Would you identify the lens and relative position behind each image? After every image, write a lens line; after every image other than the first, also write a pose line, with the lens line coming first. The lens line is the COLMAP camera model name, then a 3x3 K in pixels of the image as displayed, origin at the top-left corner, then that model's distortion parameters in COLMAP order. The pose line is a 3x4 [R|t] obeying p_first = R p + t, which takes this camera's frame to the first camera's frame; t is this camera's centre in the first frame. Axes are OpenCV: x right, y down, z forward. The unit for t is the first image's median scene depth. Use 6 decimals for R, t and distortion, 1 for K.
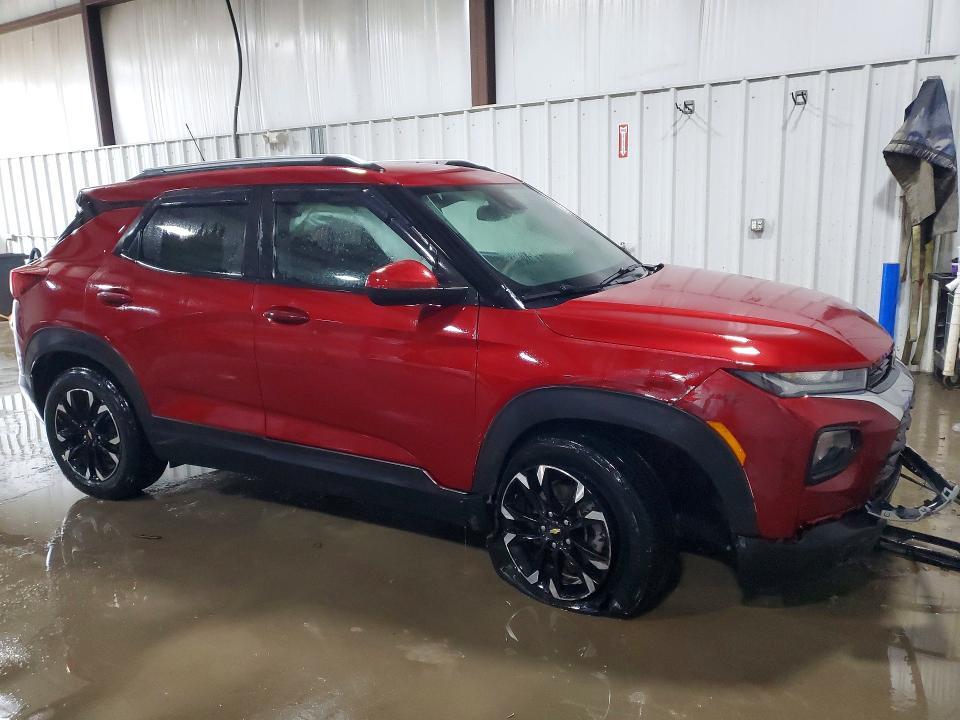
lens RADIAL K [[759.4, 0, 480.0], [0, 759.4, 360.0], [0, 0, 1]] dist [0.008498, -0.003990]
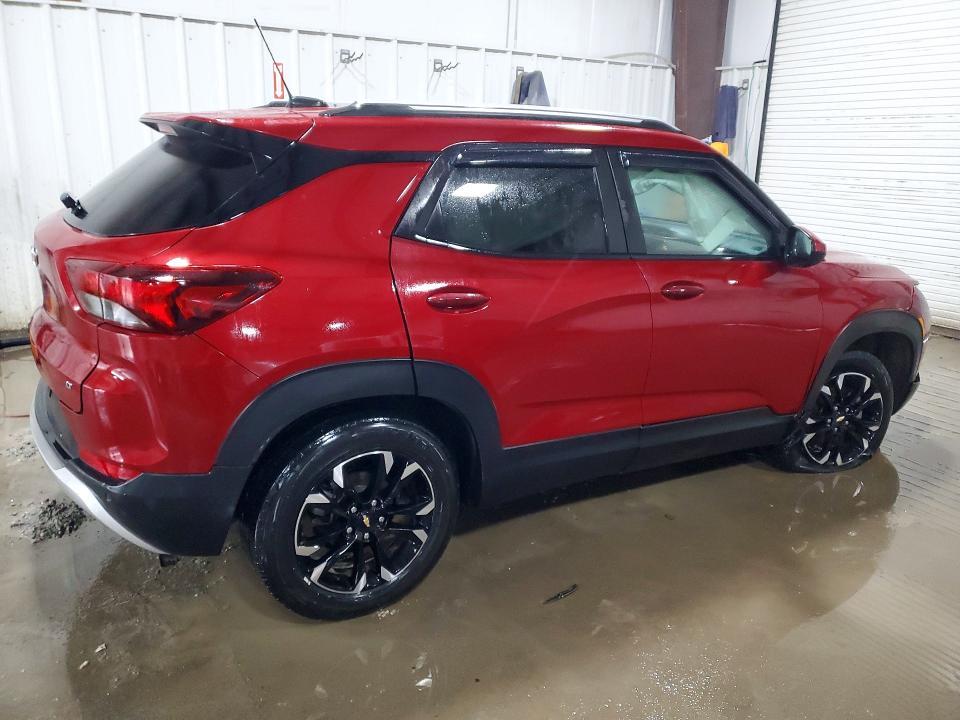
lens RADIAL K [[759.4, 0, 480.0], [0, 759.4, 360.0], [0, 0, 1]] dist [0.008498, -0.003990]
pose [[0.510068, -0.190013, 0.838883, -1.048310], [0.118908, 0.981507, 0.150018, -0.127981], [-0.851875, 0.023230, 0.523230, 0.626220]]
